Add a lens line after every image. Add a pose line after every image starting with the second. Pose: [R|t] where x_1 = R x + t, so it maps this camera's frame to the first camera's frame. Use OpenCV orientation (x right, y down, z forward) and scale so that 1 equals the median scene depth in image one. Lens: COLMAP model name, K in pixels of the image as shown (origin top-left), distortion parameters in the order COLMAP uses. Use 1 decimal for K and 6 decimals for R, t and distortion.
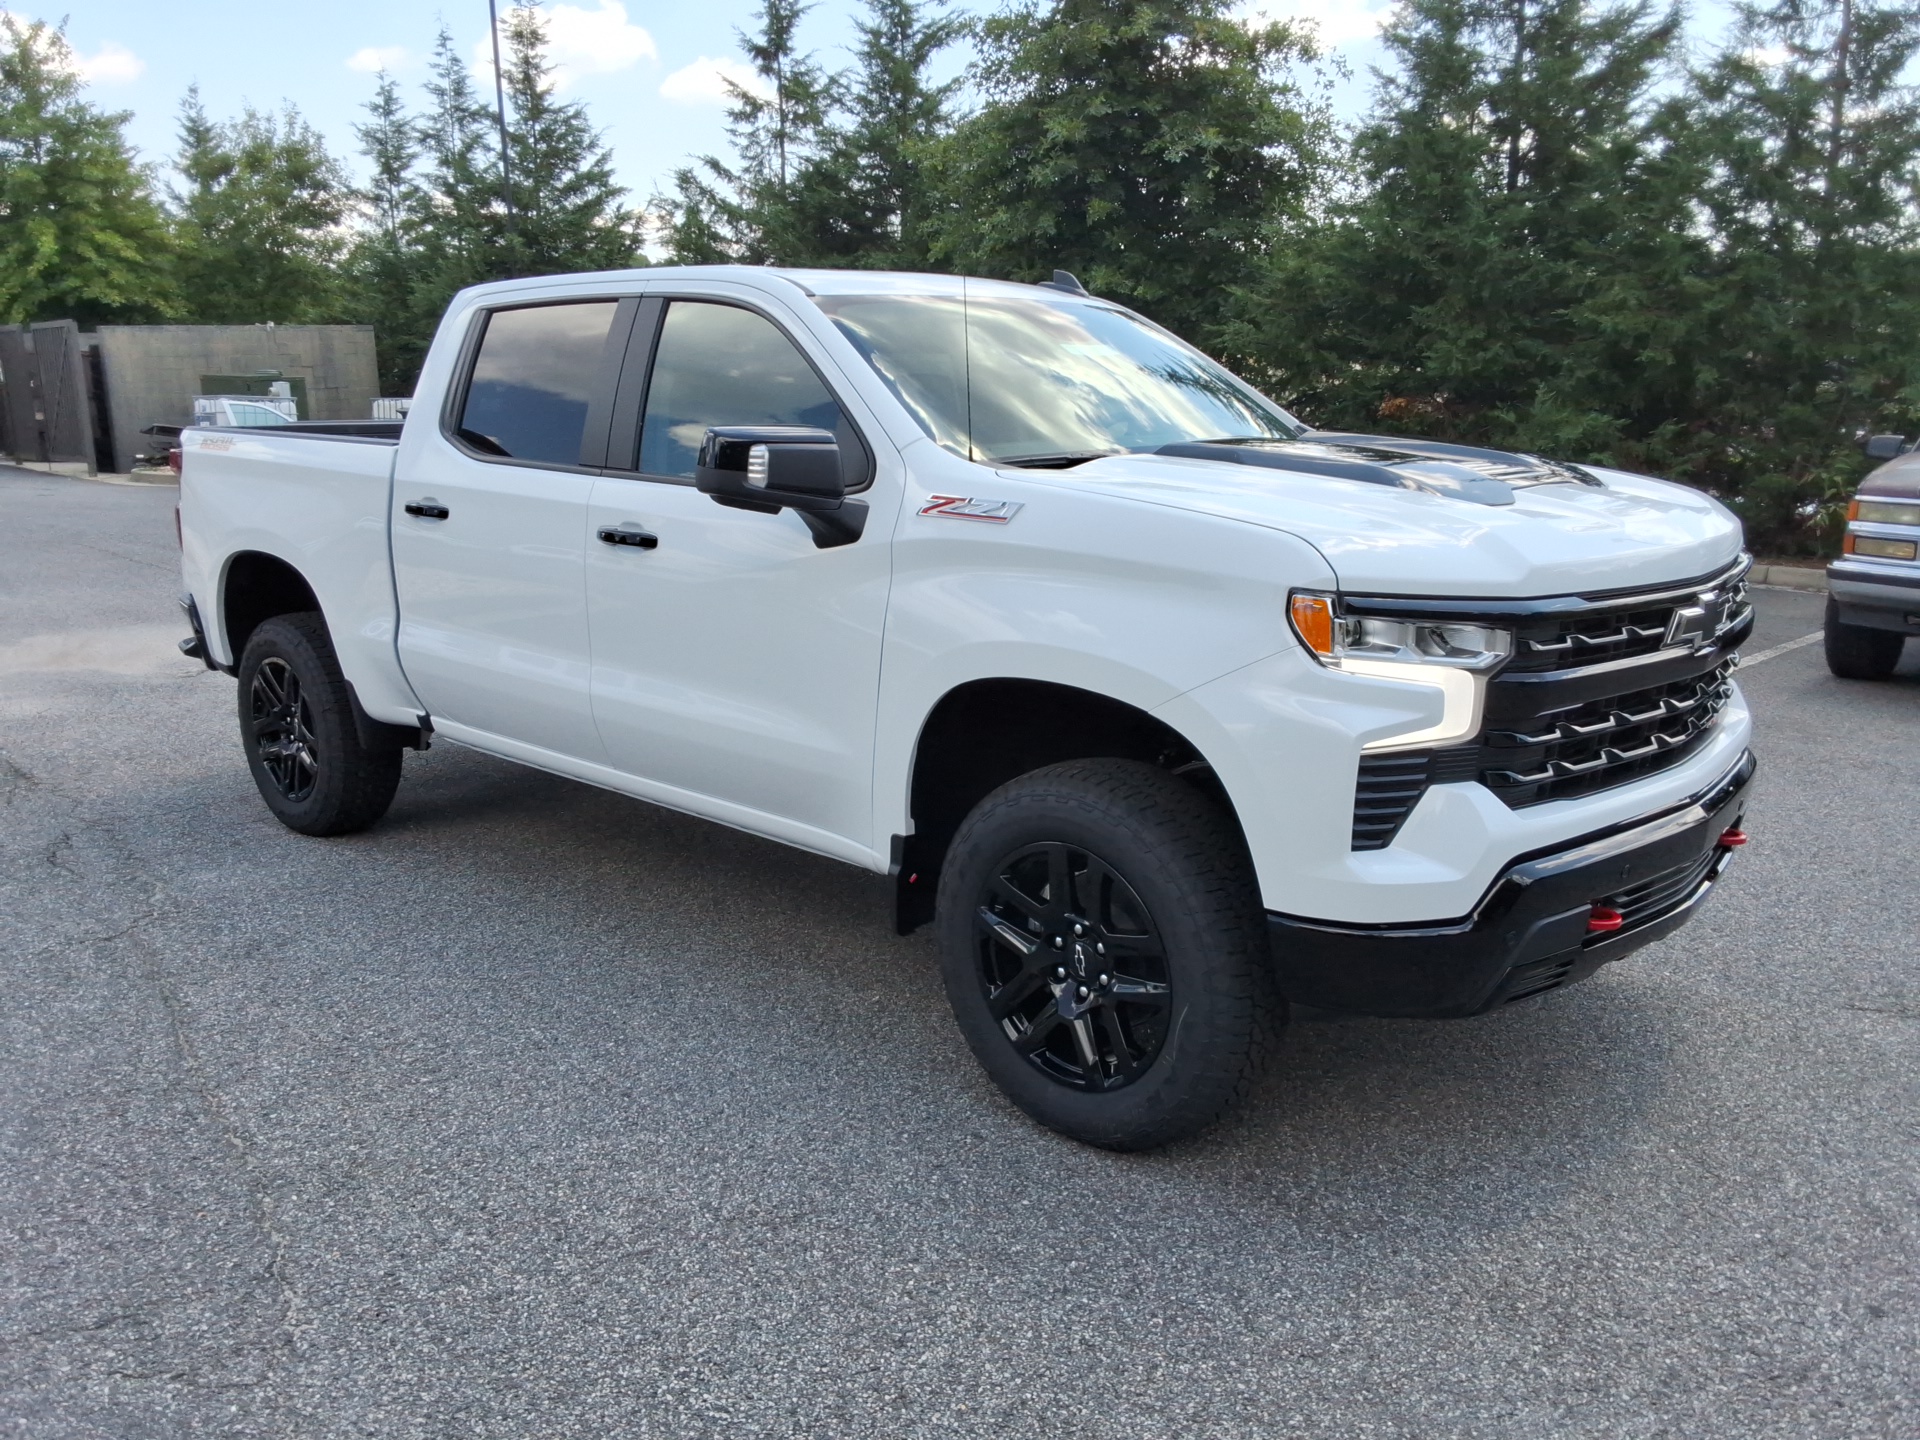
lens RADIAL K [[1542.3, 0, 972.0], [0, 1542.3, 718.4], [0, 0, 1]] dist [0.112696, -0.170747]
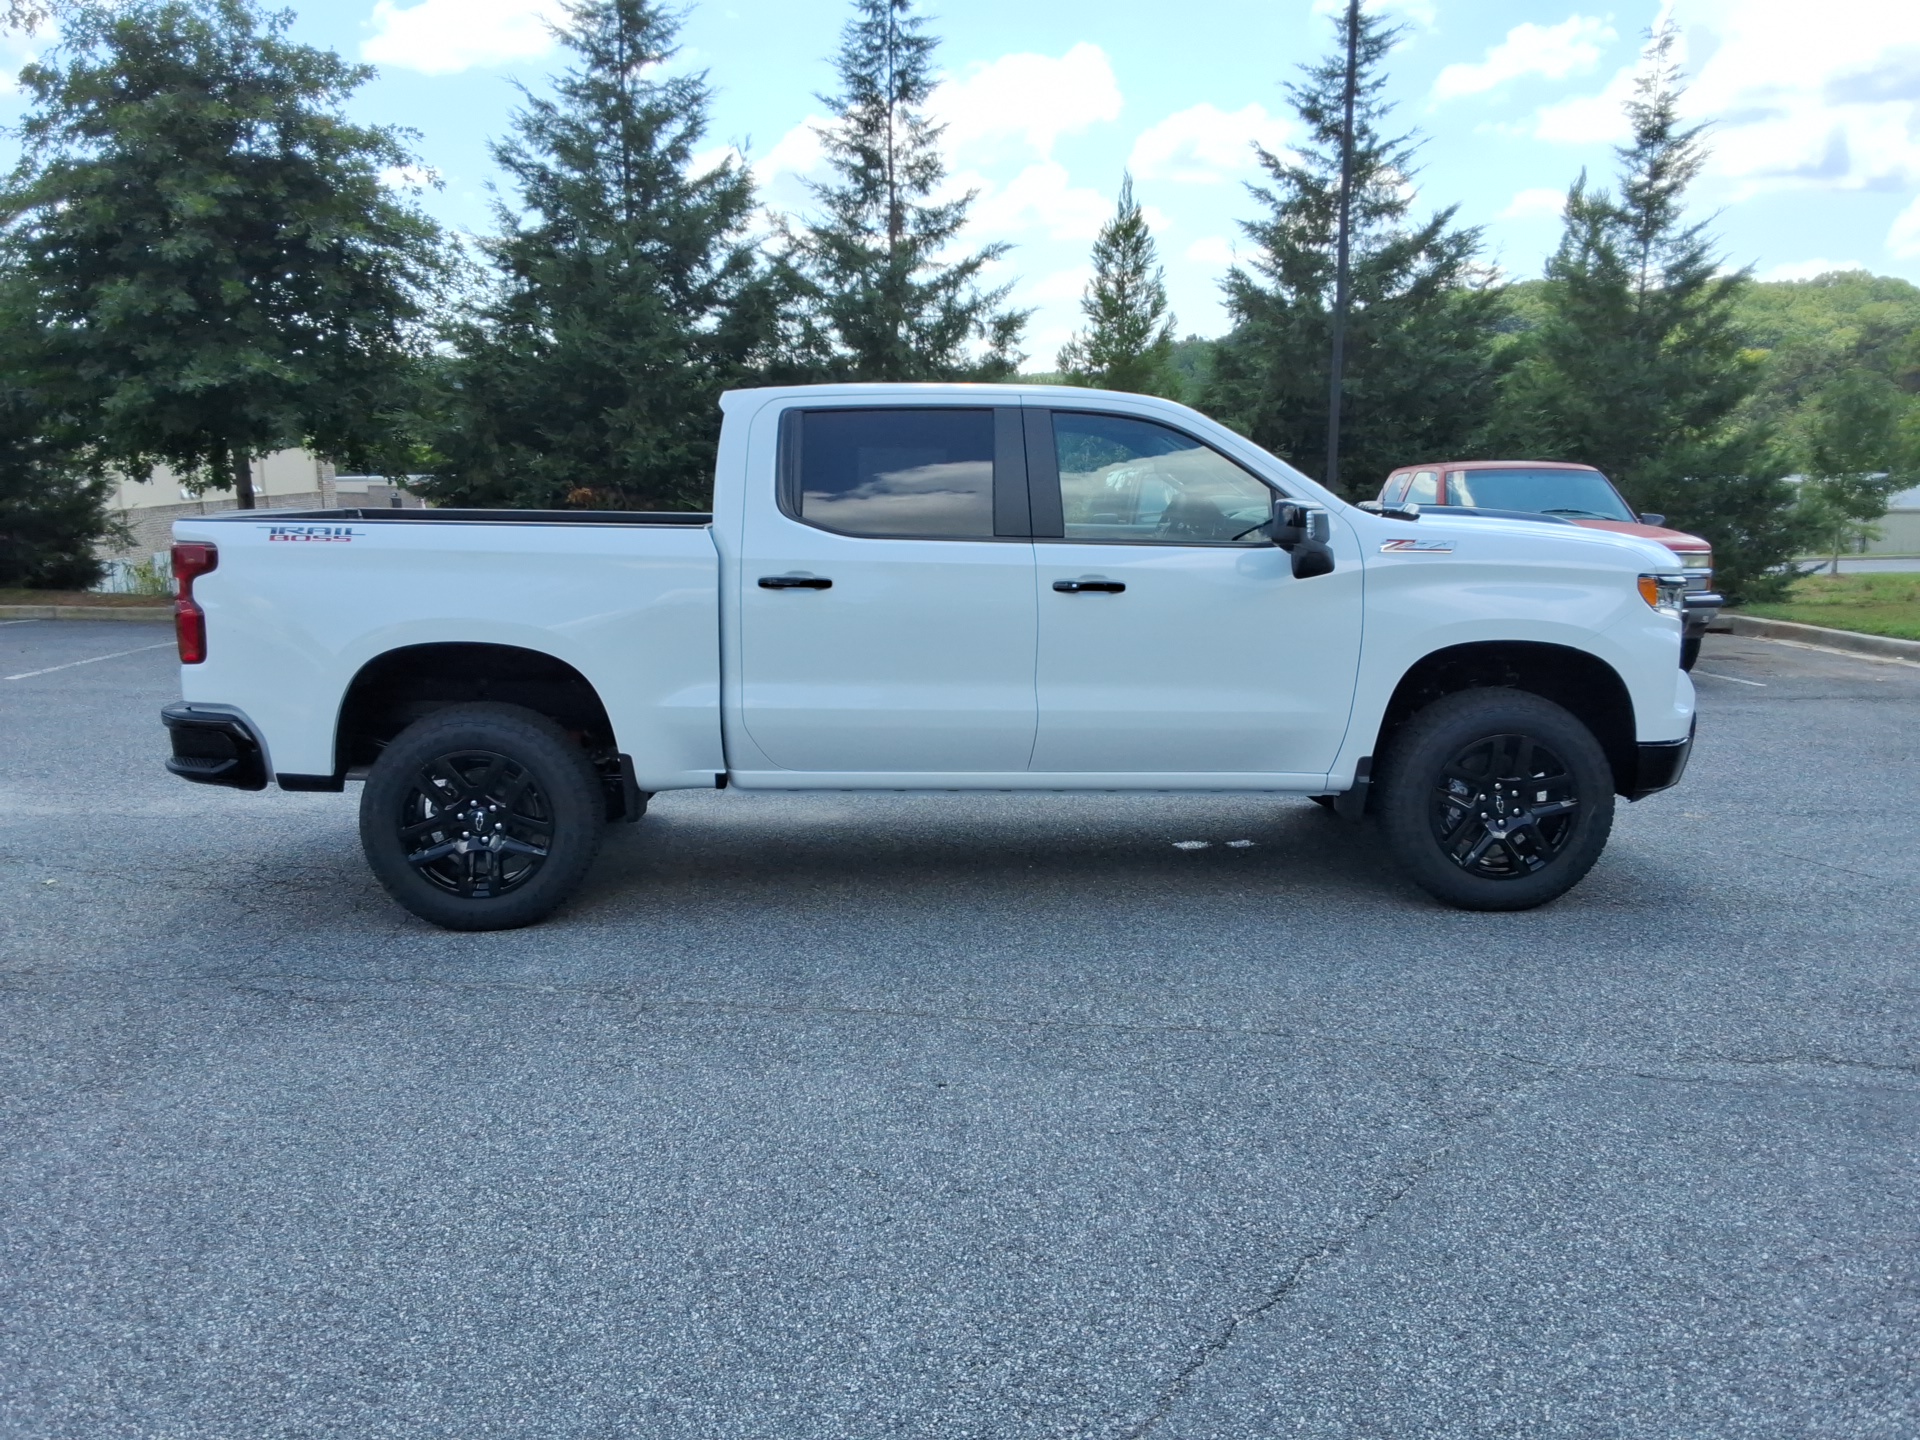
lens RADIAL K [[1542.3, 0, 972.0], [0, 1542.3, 718.4], [0, 0, 1]] dist [0.112696, -0.170747]
pose [[0.707549, -0.105424, 0.698756, -1.064979], [0.144794, 0.989458, 0.002667, -0.018638], [-0.691671, 0.099289, 0.715355, 0.109153]]
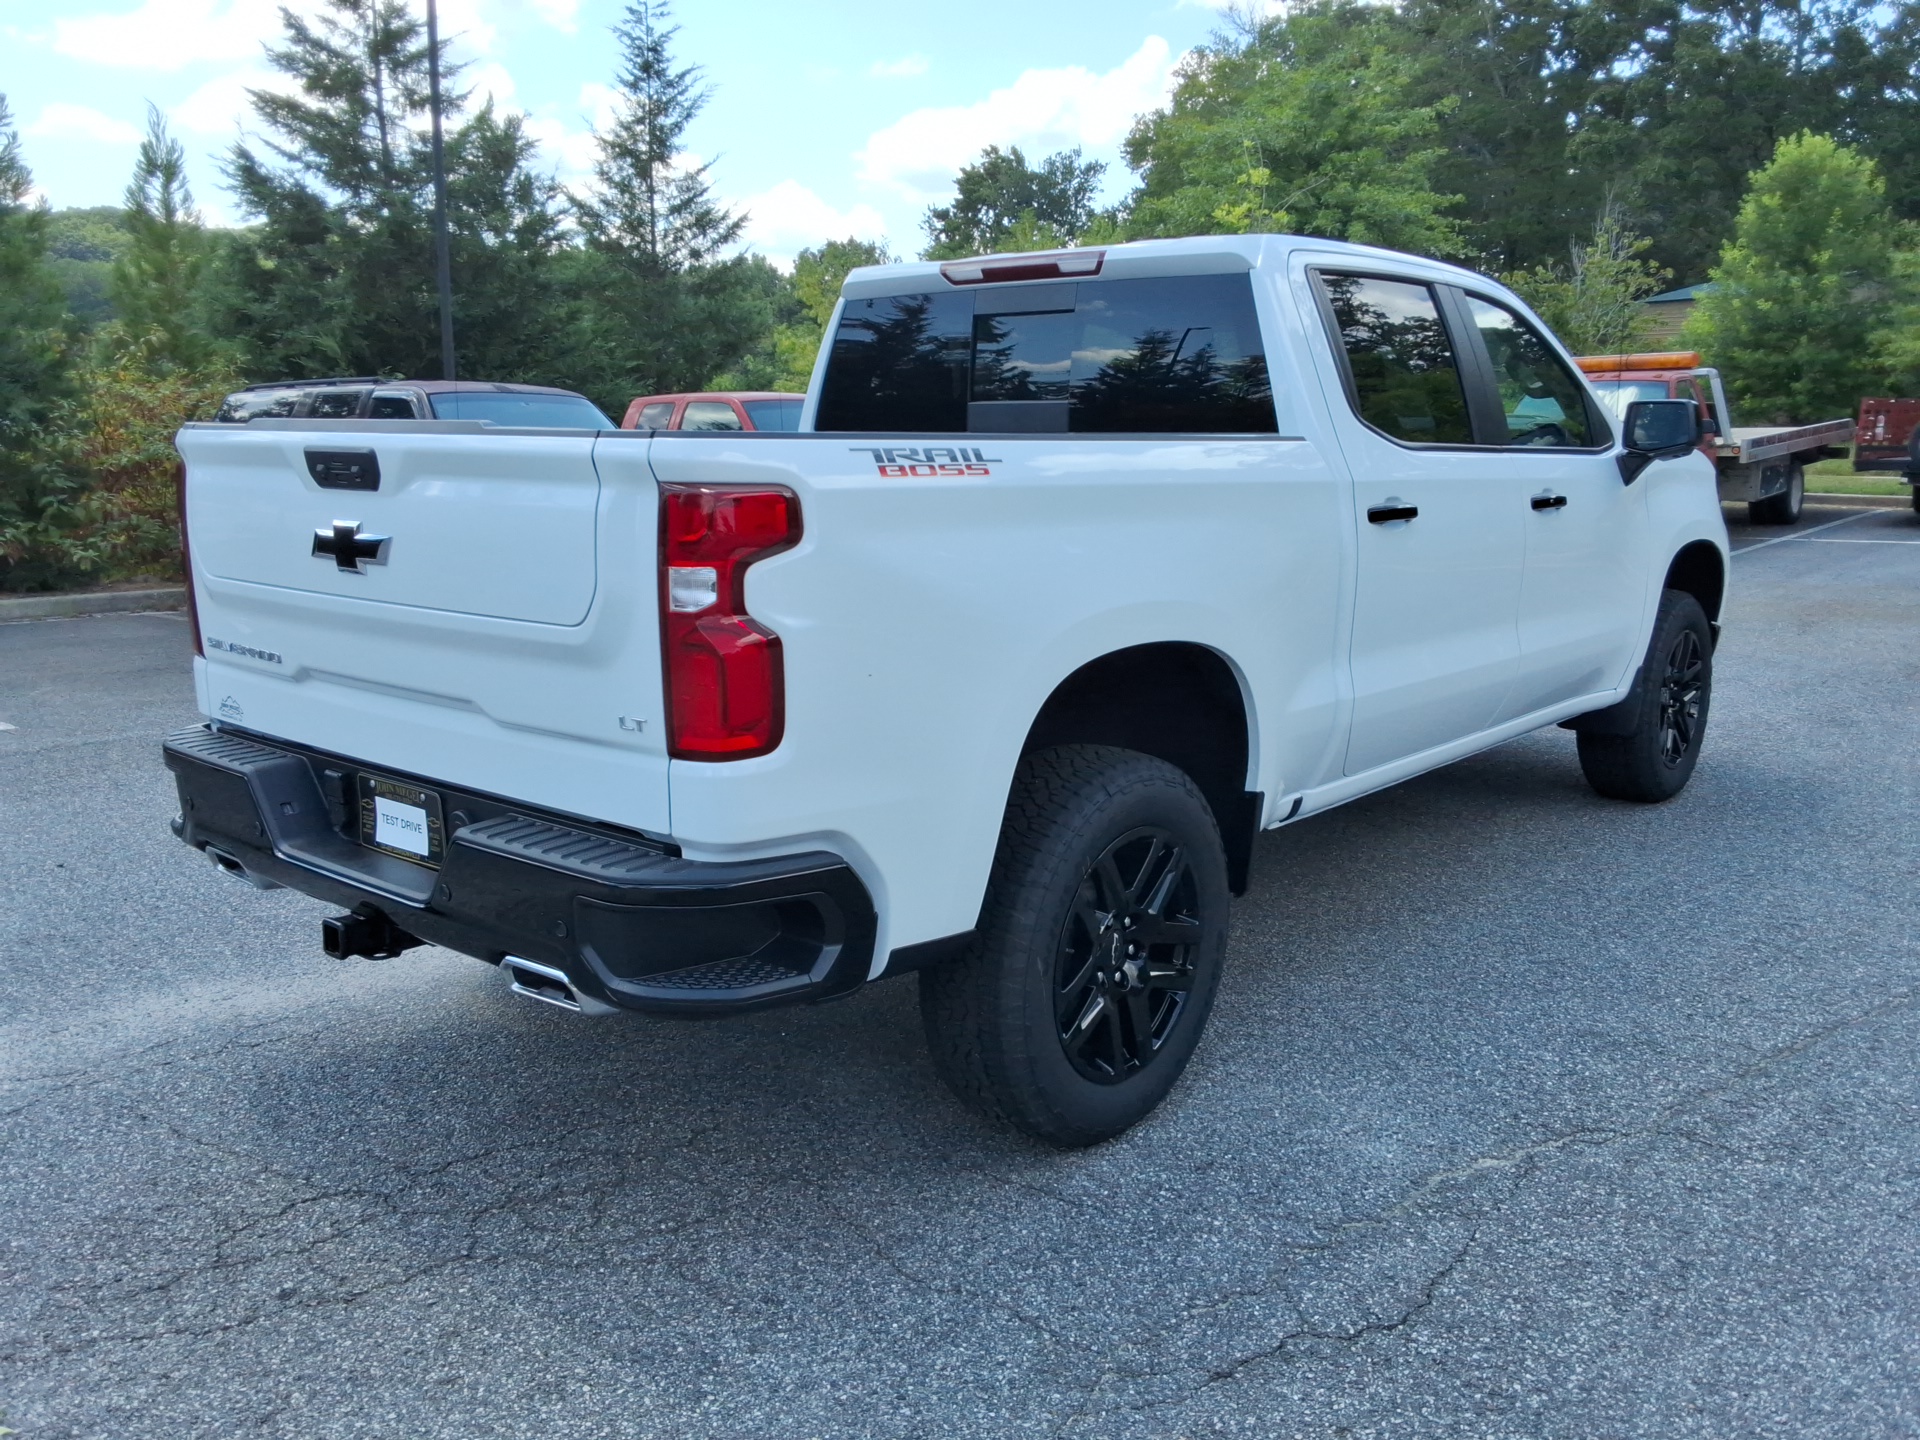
lens RADIAL K [[1533.4, 0, 973.8], [0, 1533.4, 722.2], [0, 0, 1]] dist [0.108962, -0.143970]
pose [[-0.048584, -0.186988, 0.981160, -1.159247], [0.208705, 0.958736, 0.193049, -0.231289], [-0.976771, 0.214152, -0.007554, 1.251247]]
